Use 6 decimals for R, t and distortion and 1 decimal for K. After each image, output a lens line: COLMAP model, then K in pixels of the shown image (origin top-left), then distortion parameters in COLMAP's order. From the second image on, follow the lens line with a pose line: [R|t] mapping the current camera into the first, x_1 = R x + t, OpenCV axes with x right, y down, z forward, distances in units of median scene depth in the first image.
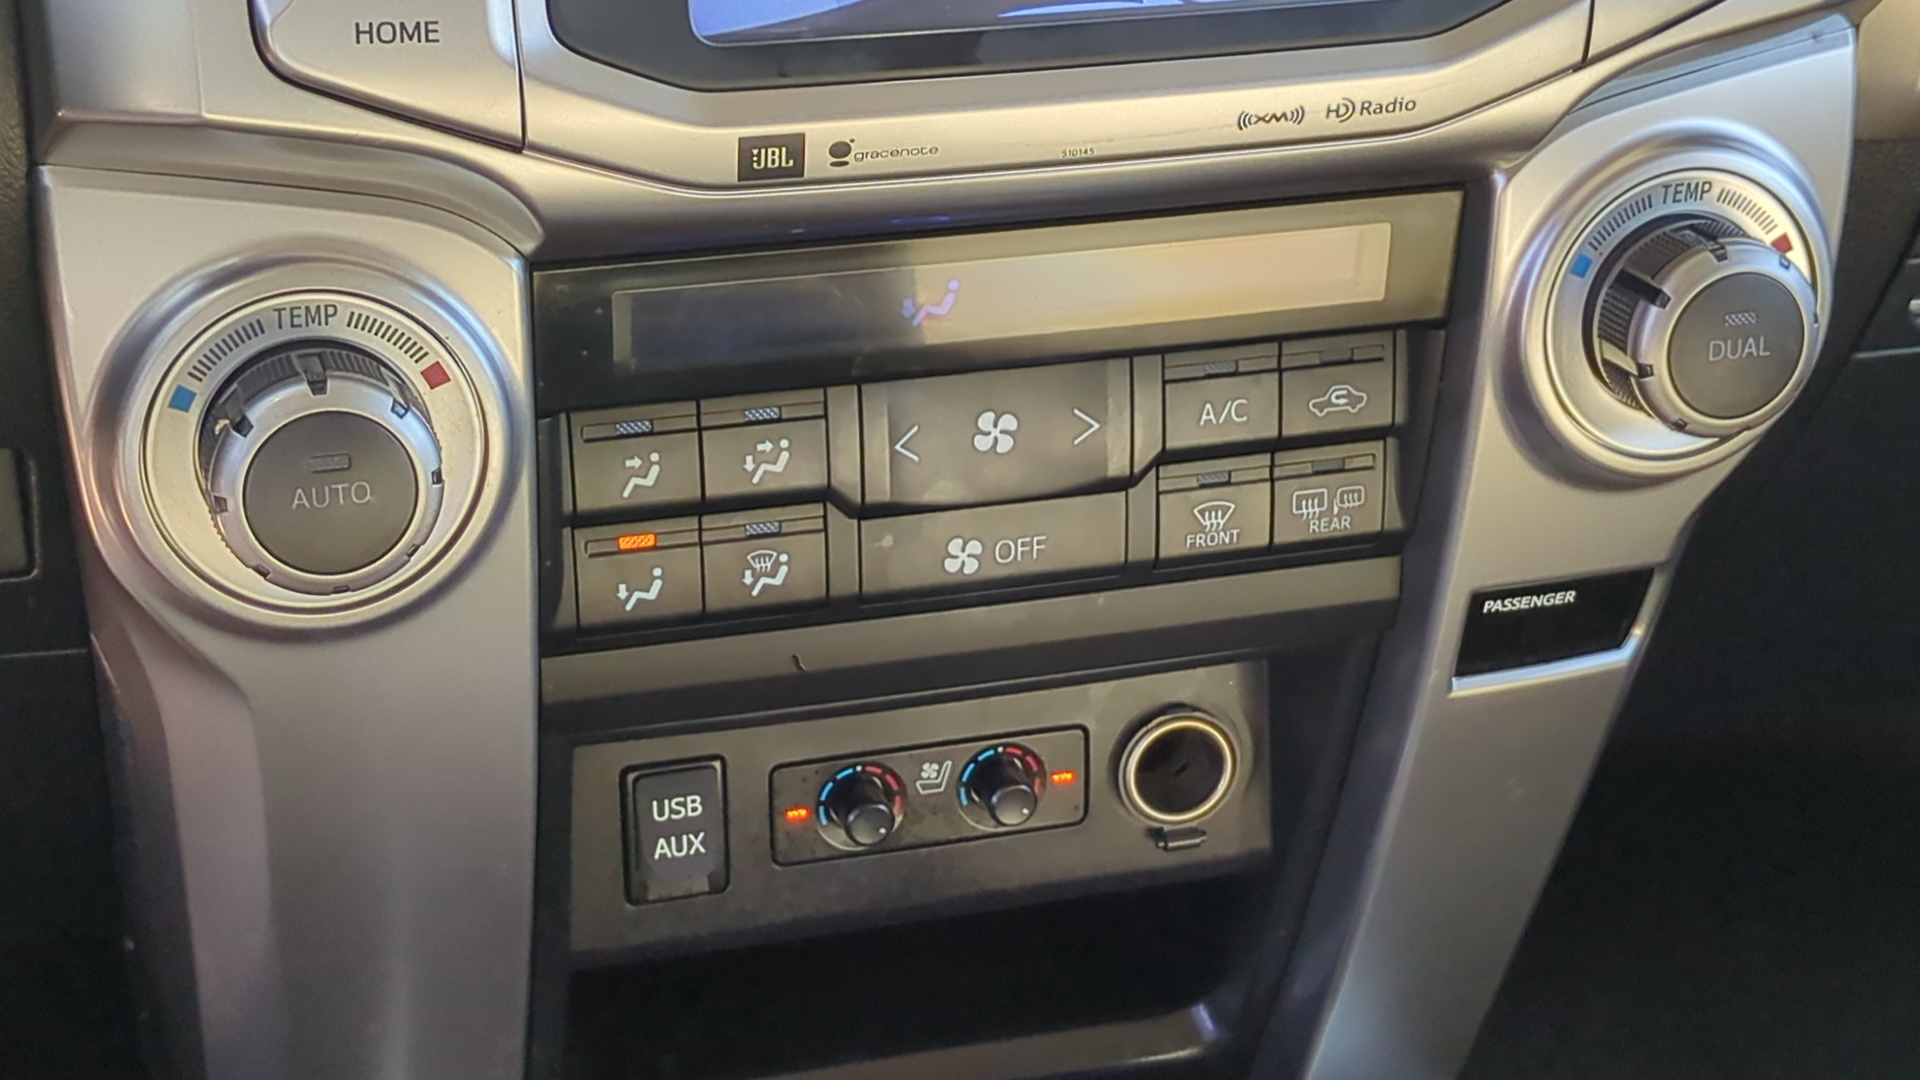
lens RADIAL K [[3275.7, 0, 968.1], [0, 3275.7, 534.4], [0, 0, 1]] dist [0.082646, 0.000000]
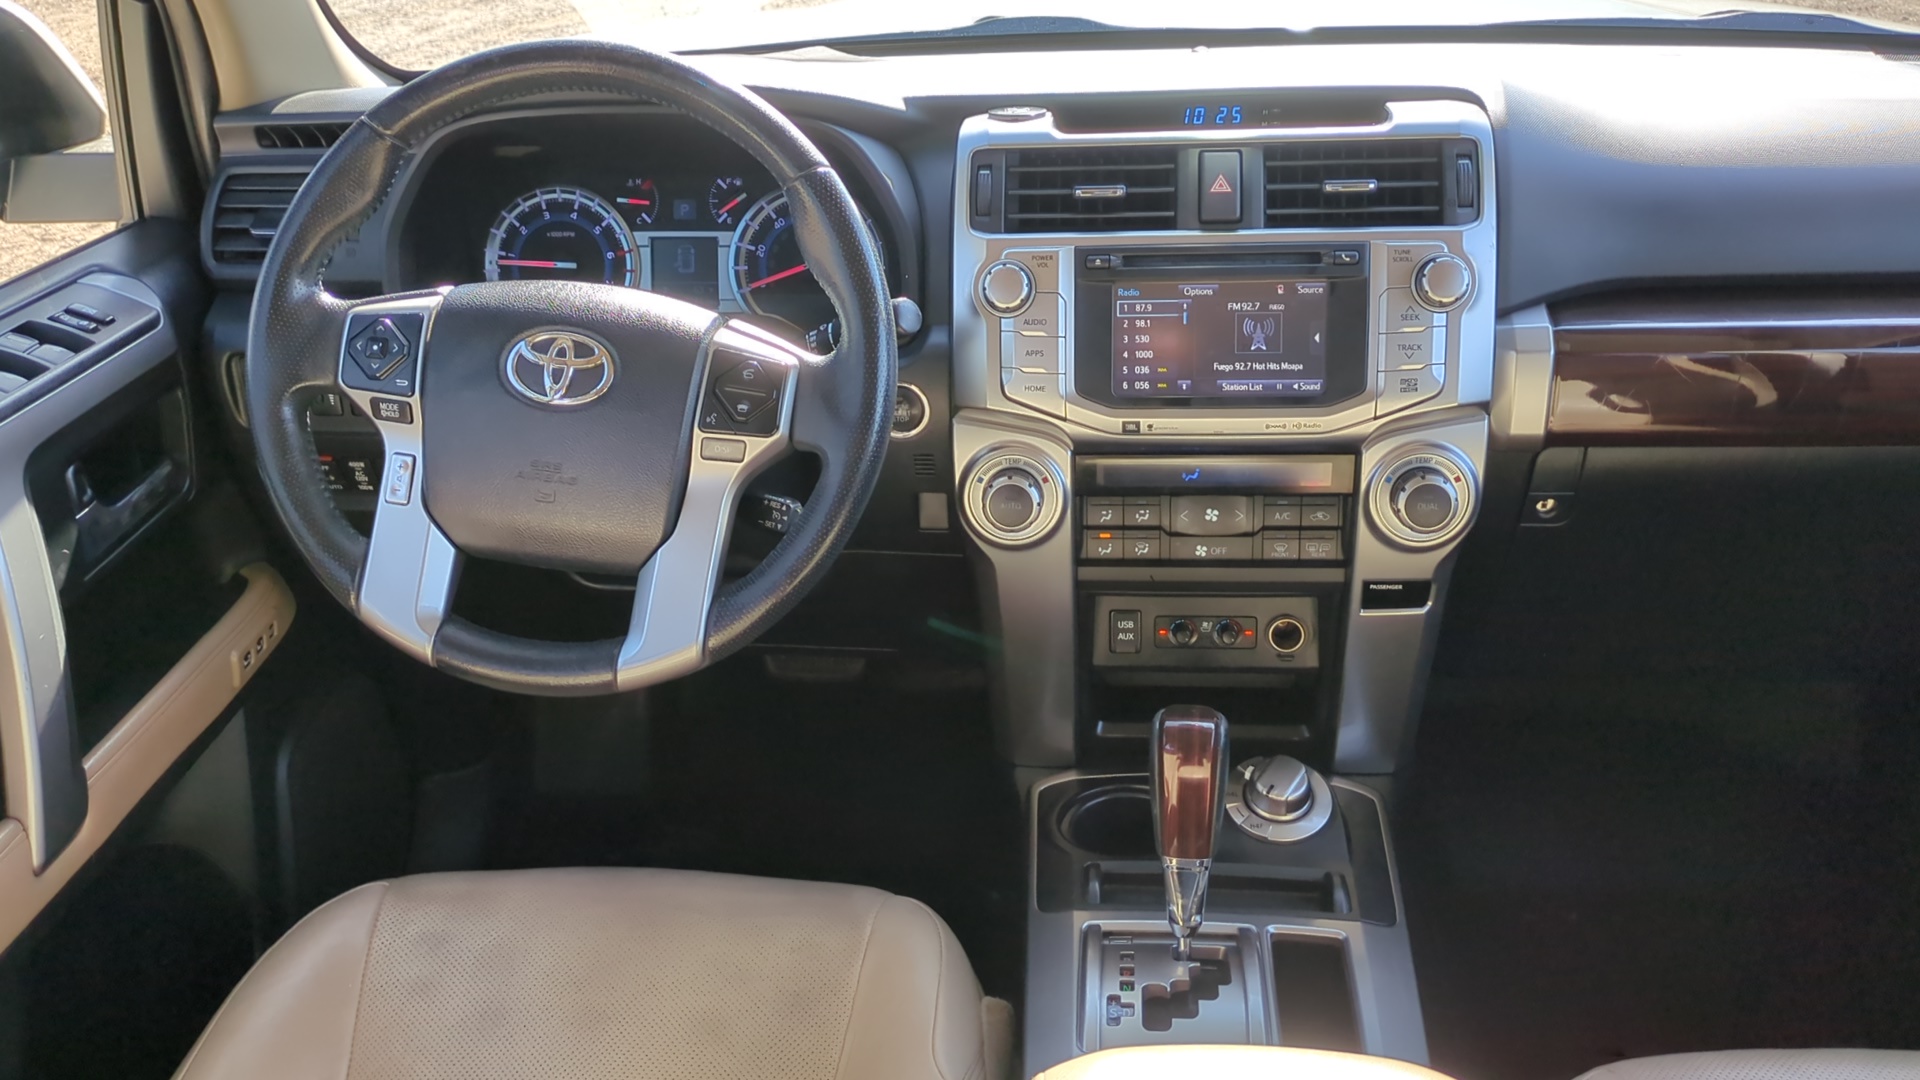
lens RADIAL K [[1646.7, 0, 949.5], [0, 1646.7, 536.8], [0, 0, 1]] dist [0.065488, -0.091948]
pose [[0.925421, 0.086569, -0.368919, 0.401275], [-0.117649, 0.991083, -0.062555, 0.134453], [0.360214, 0.101292, 0.927354, -0.720054]]
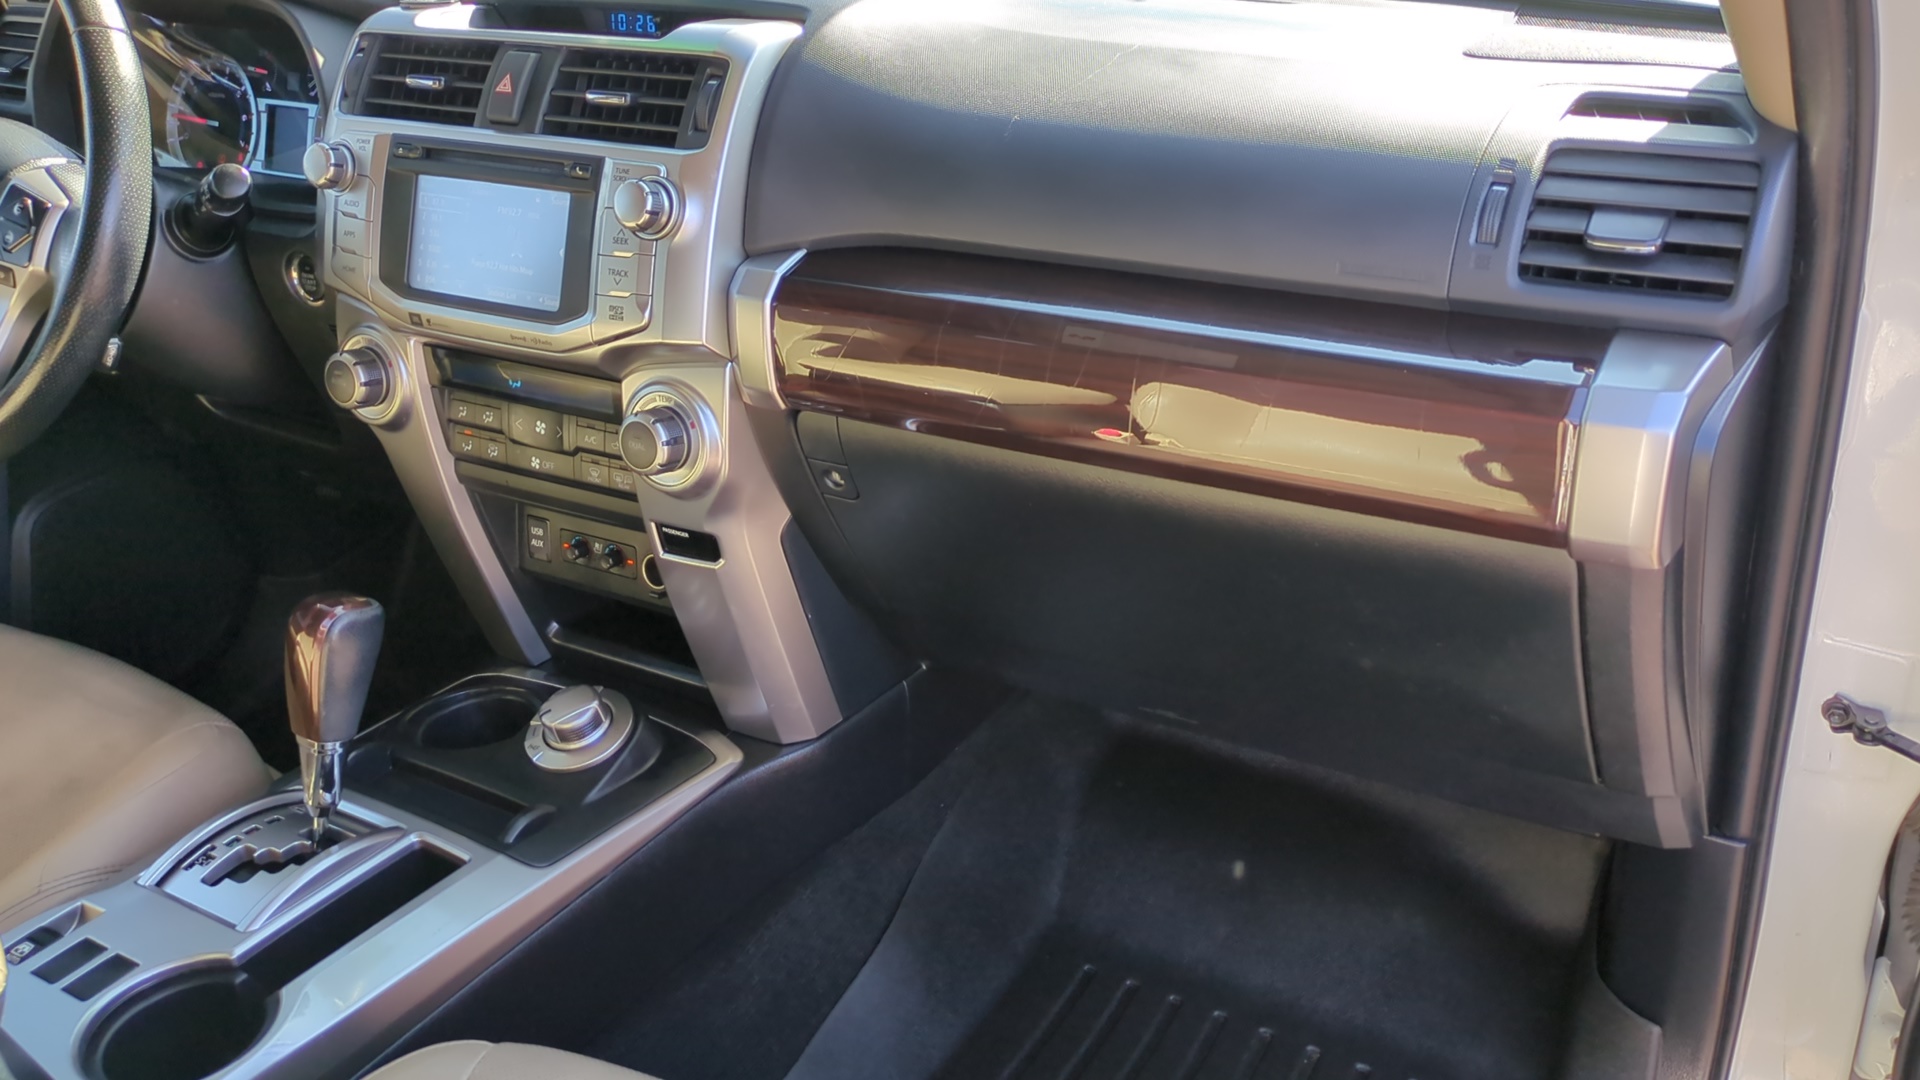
lens RADIAL K [[1646.7, 0, 959.2], [0, 1646.7, 529.0], [0, 0, 1]] dist [0.065488, -0.091948]
pose [[0.660931, 0.251830, -0.706931, 1.553031], [-0.306206, 0.950526, 0.052325, -0.155726], [0.685134, 0.181883, 0.705344, 0.108926]]
